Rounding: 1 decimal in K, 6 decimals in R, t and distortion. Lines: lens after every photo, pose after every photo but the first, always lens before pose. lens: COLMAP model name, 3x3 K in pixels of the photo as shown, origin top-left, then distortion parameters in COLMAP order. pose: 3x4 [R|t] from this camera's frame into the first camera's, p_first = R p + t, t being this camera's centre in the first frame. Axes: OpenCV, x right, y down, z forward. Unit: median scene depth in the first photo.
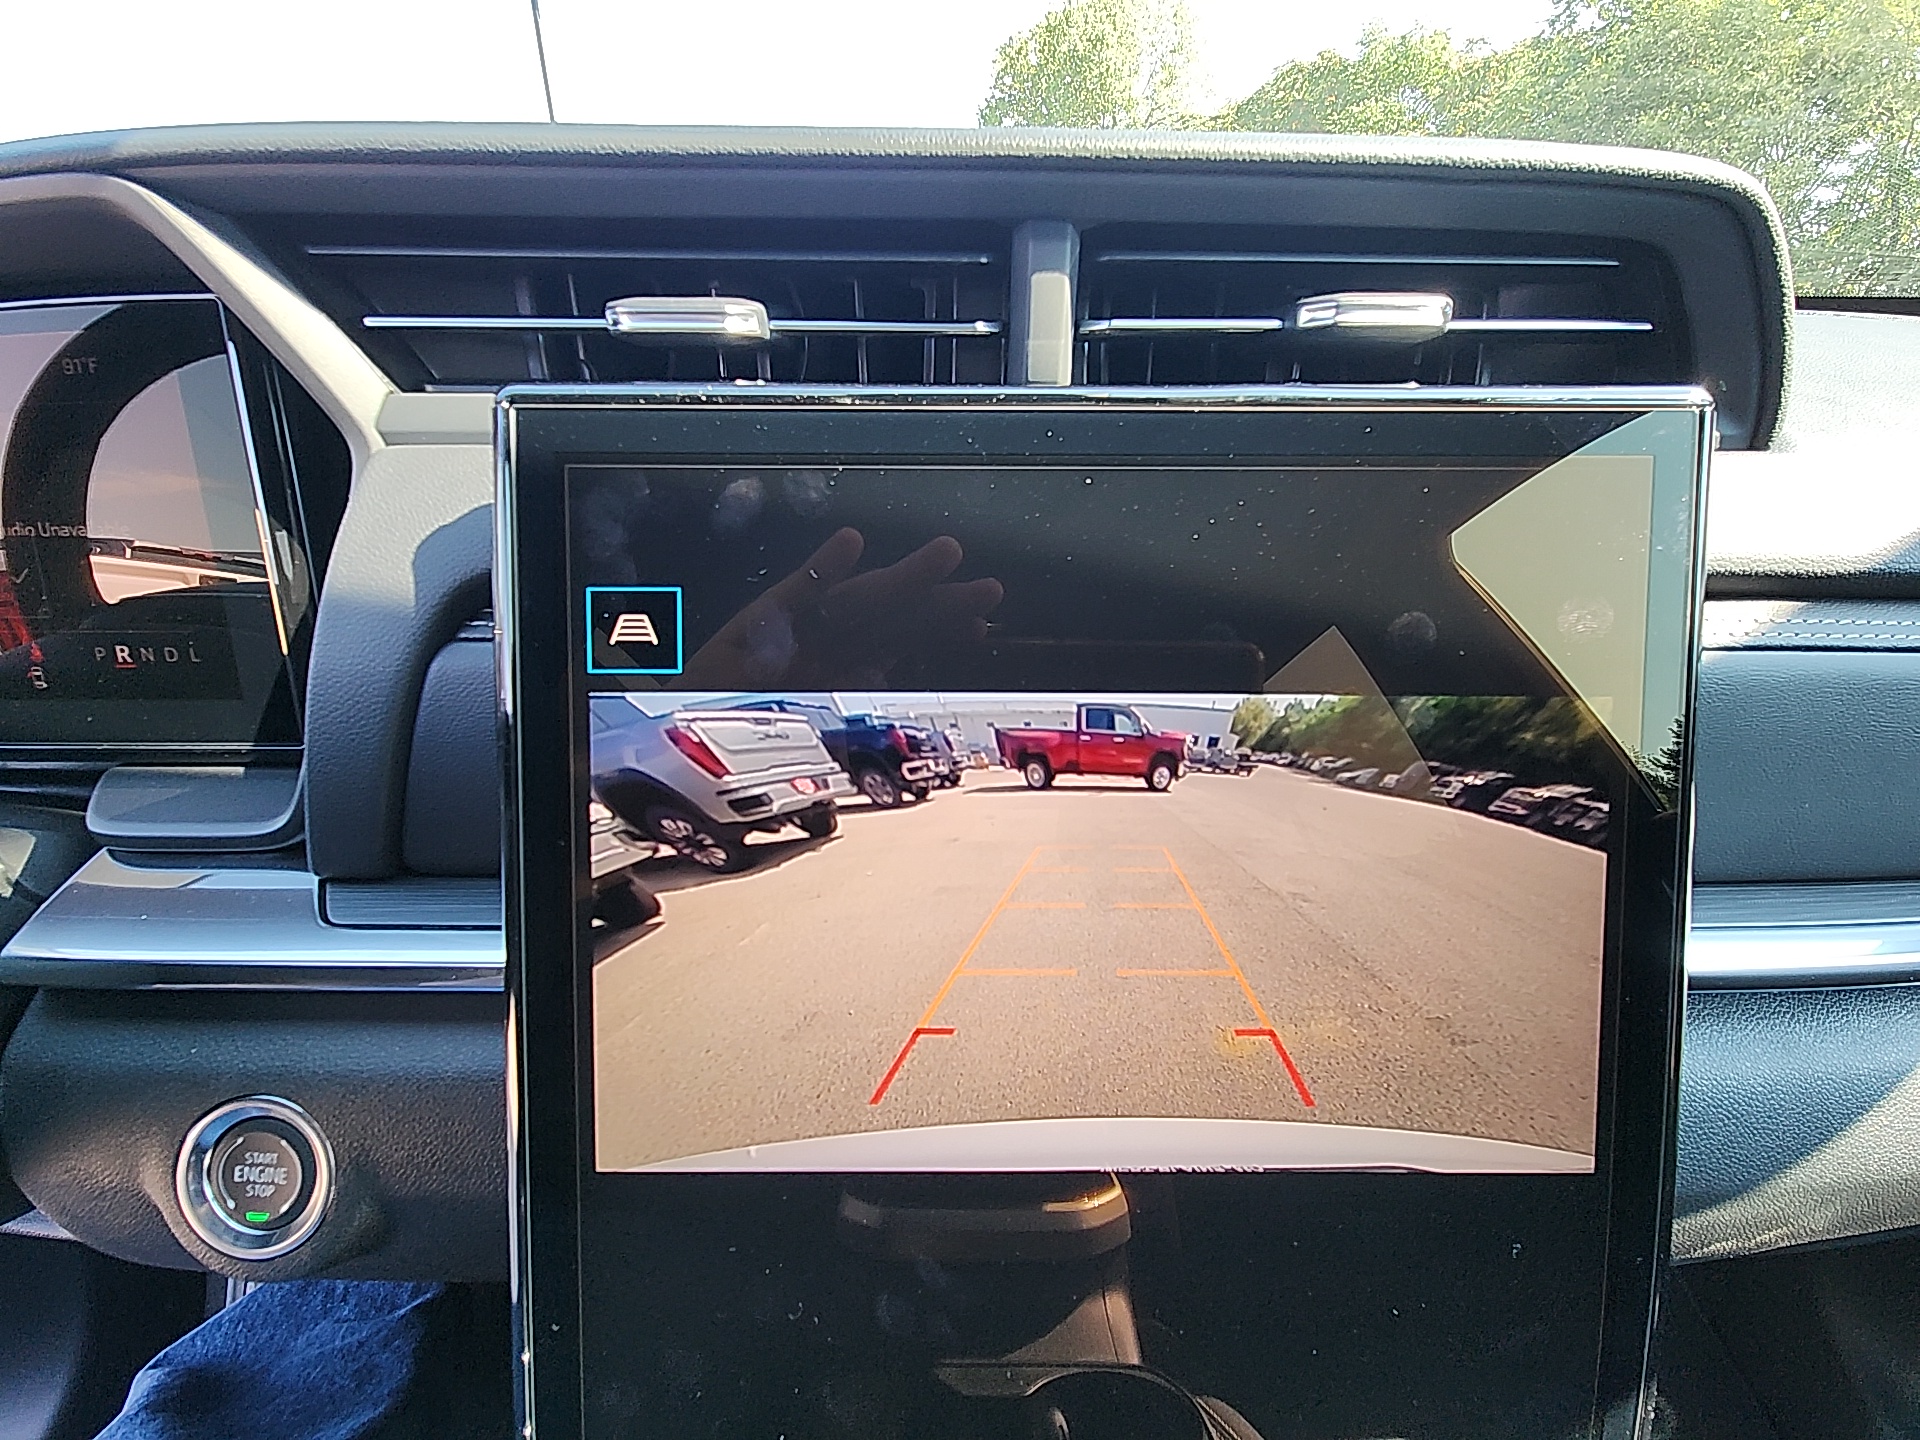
lens RADIAL K [[773.1, 0, 953.9], [0, 773.1, 705.1], [0, 0, 1]] dist [0.014441, -0.010594]
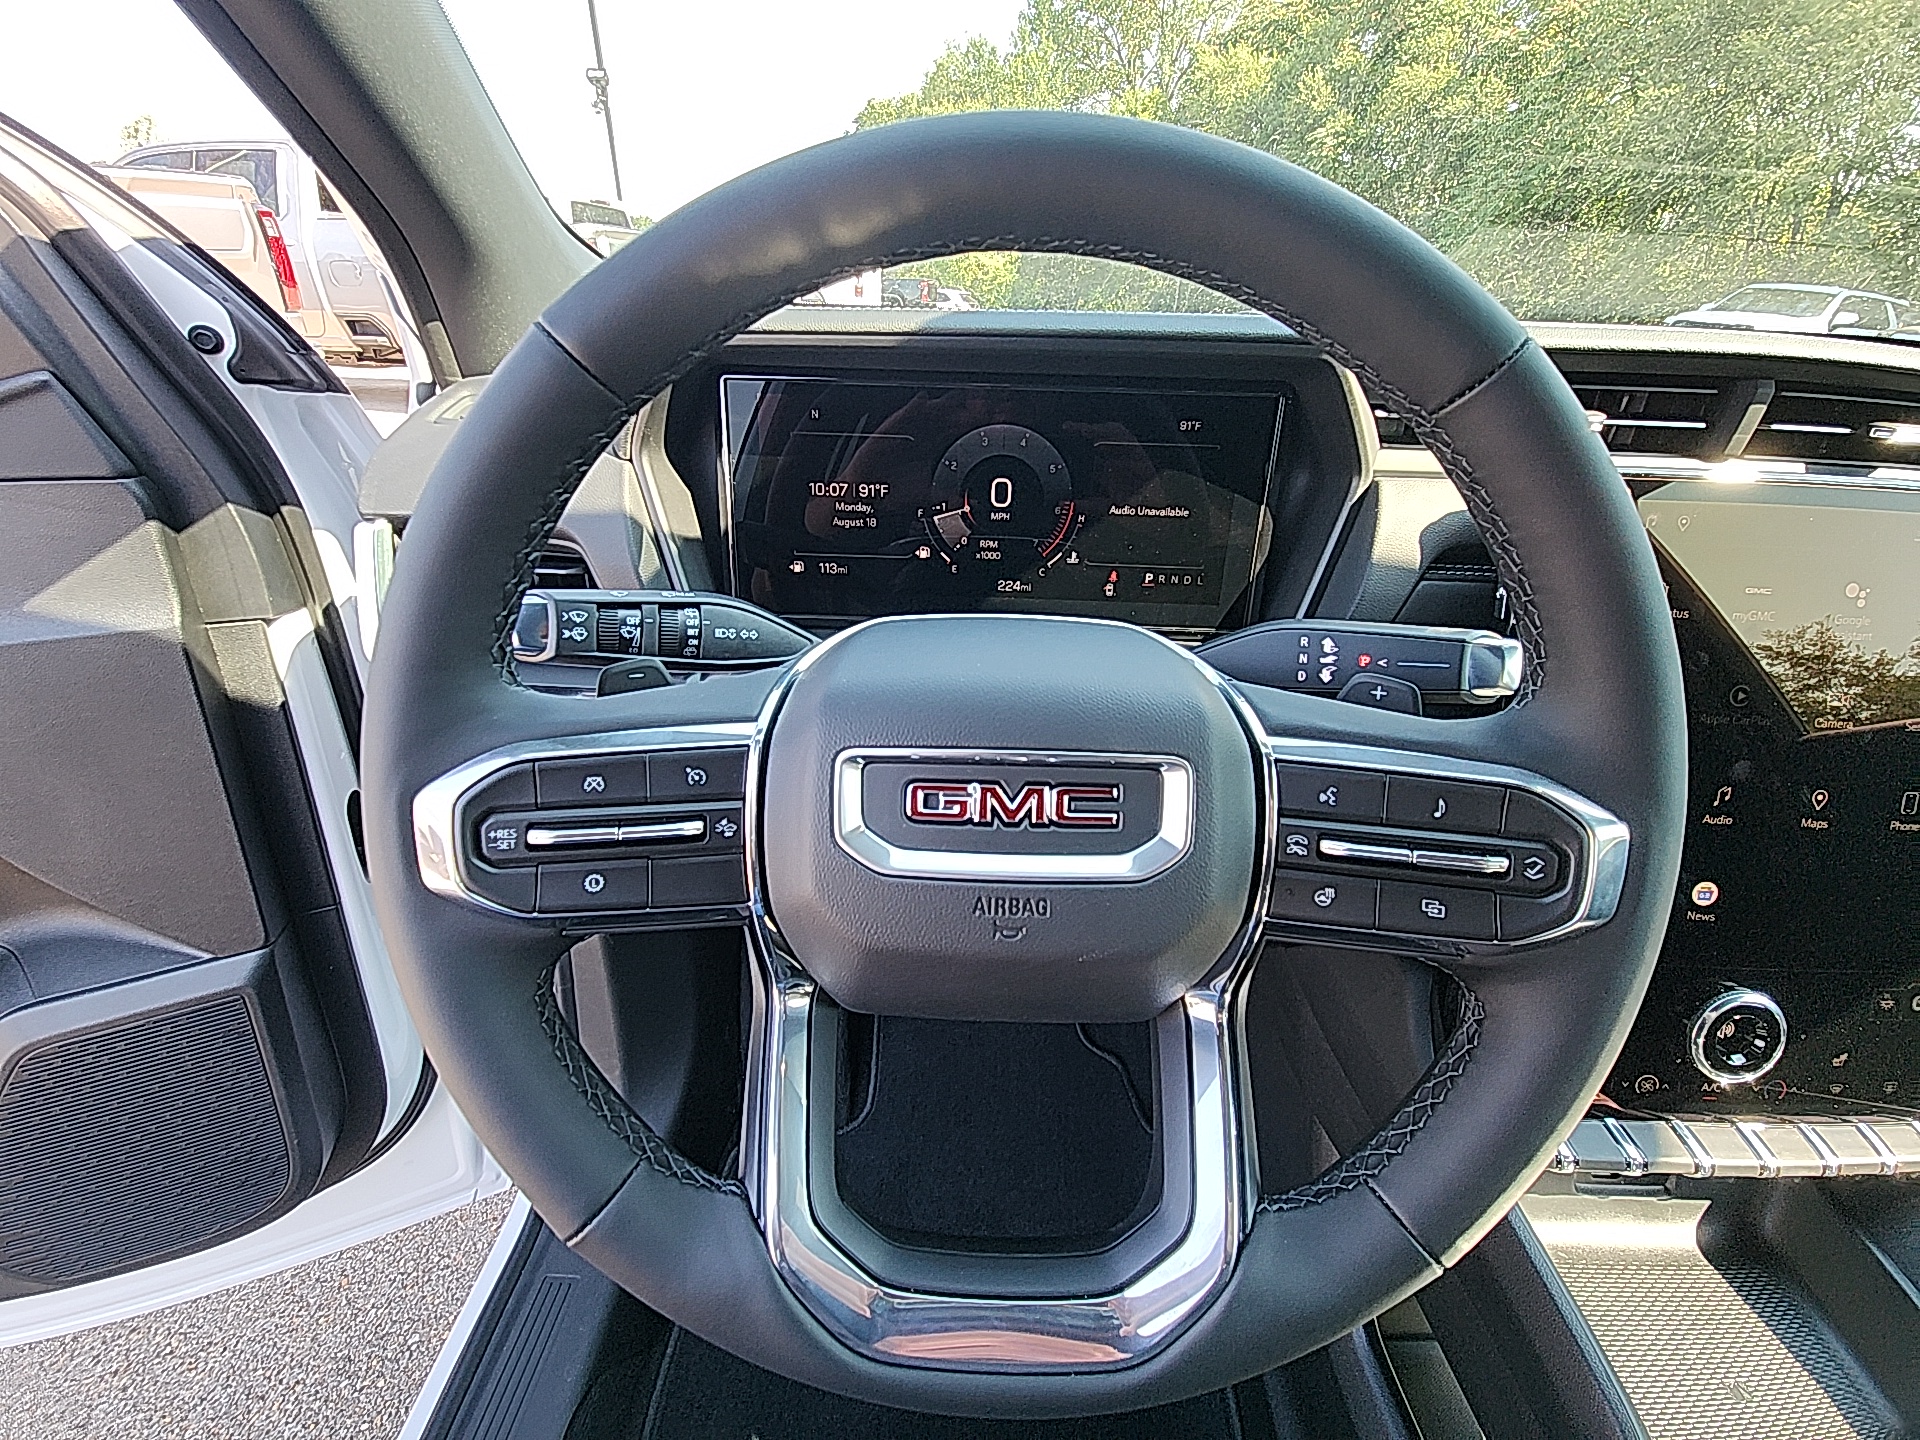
lens RADIAL K [[773.1, 0, 951.6], [0, 773.1, 707.3], [0, 0, 1]] dist [0.014441, -0.010594]
pose [[0.999069, 0.037092, -0.022039, -1.148014], [-0.034861, 0.994945, 0.094172, 0.062661], [0.025421, -0.093316, 0.995312, -0.675764]]
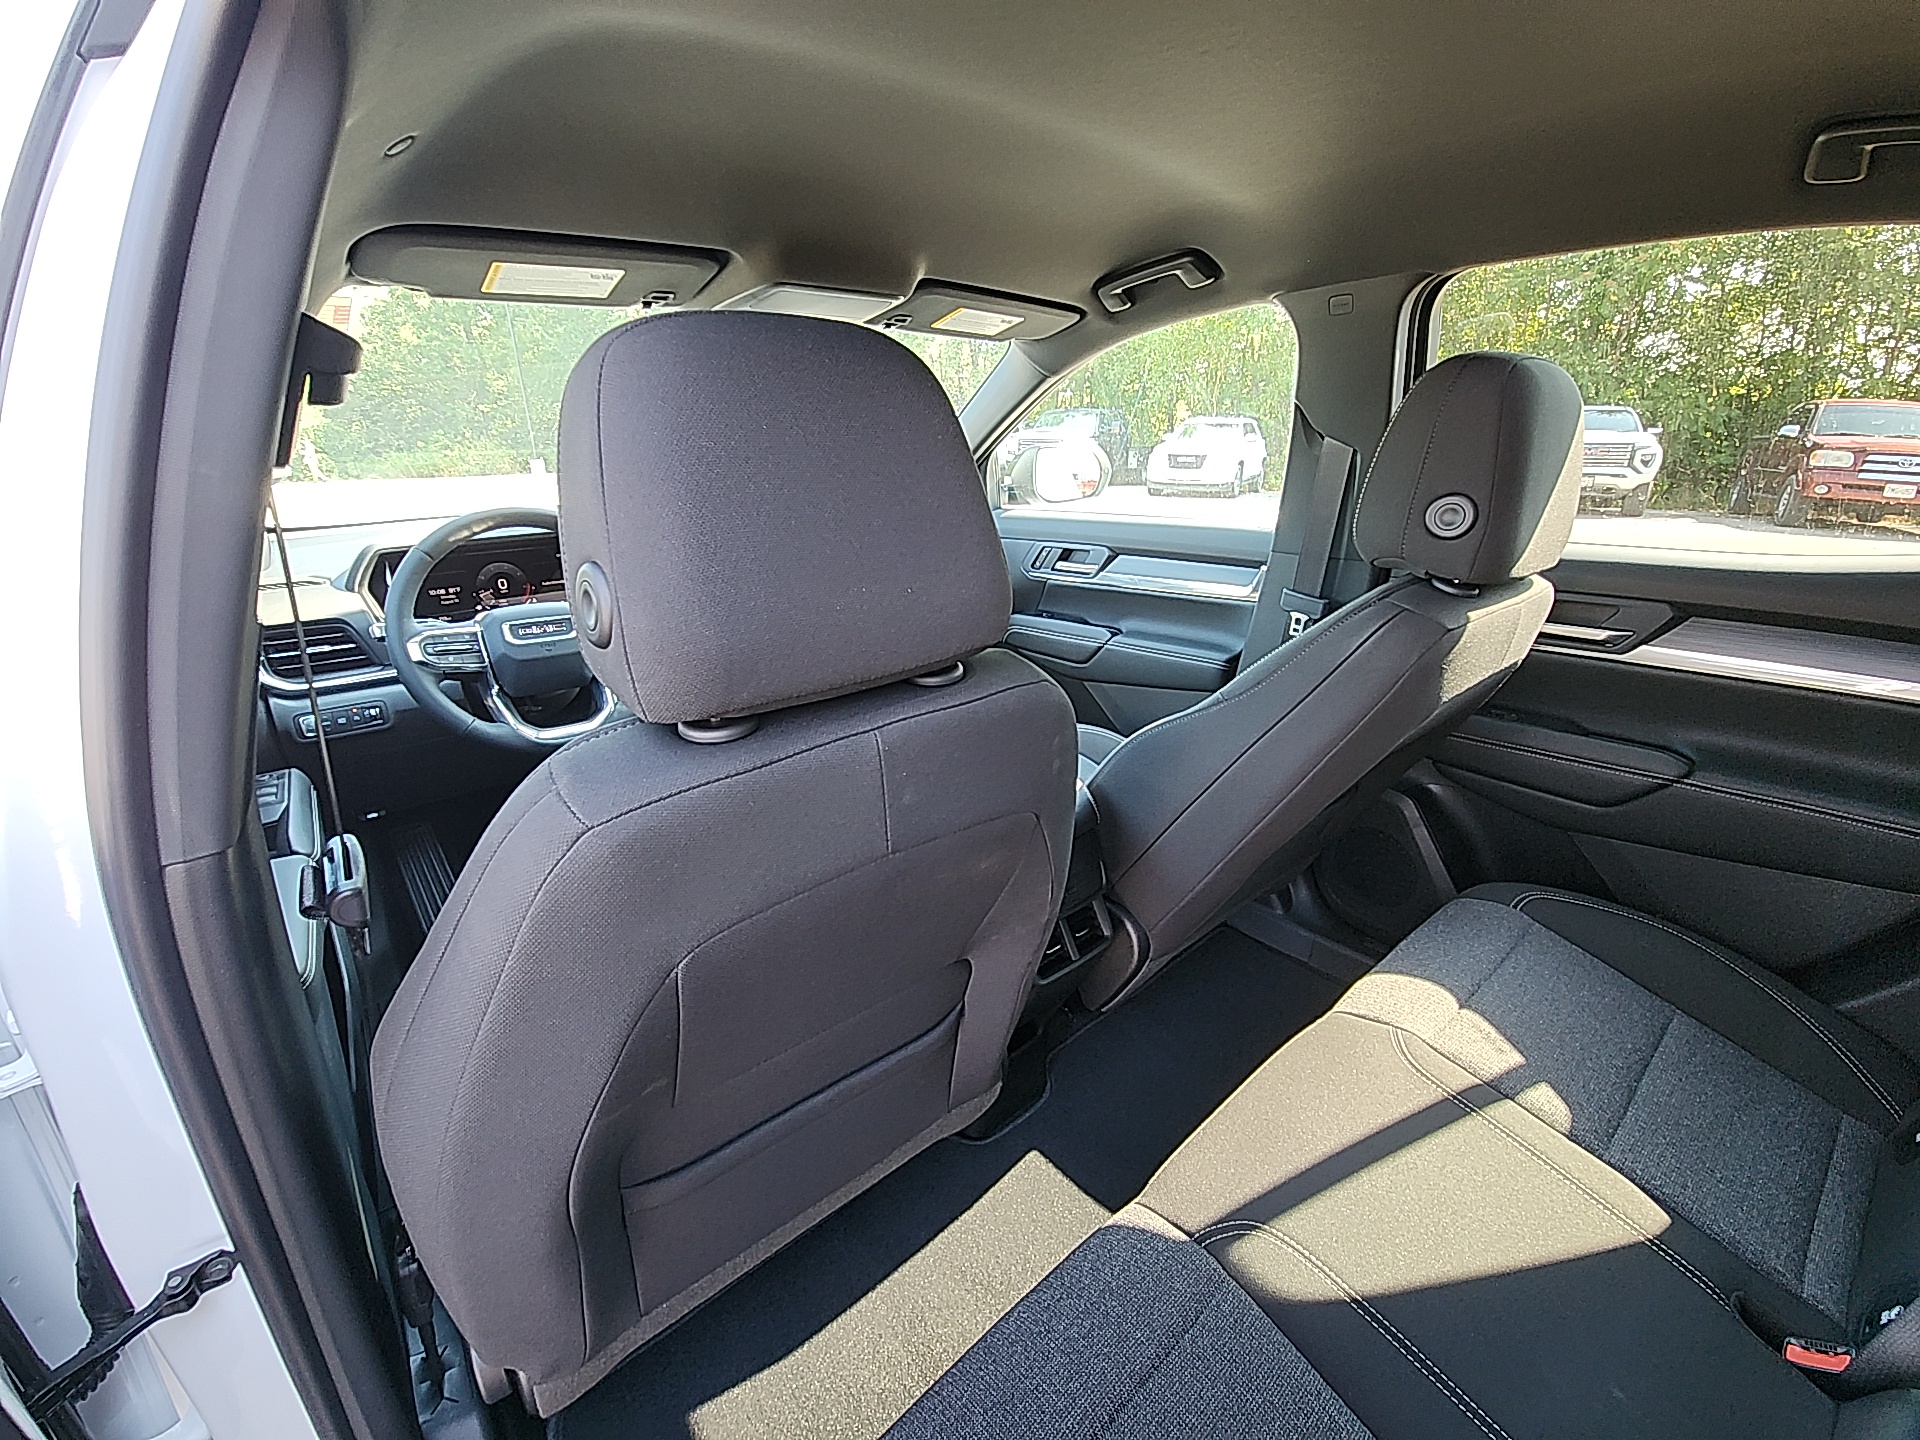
lens RADIAL K [[773.1, 0, 950.6], [0, 773.1, 701.5], [0, 0, 1]] dist [0.014441, -0.010594]
pose [[0.773288, -0.222182, 0.593853, -1.875475], [0.258175, 0.965771, 0.025146, 0.961340], [-0.579113, 0.133873, 0.804181, -4.027866]]
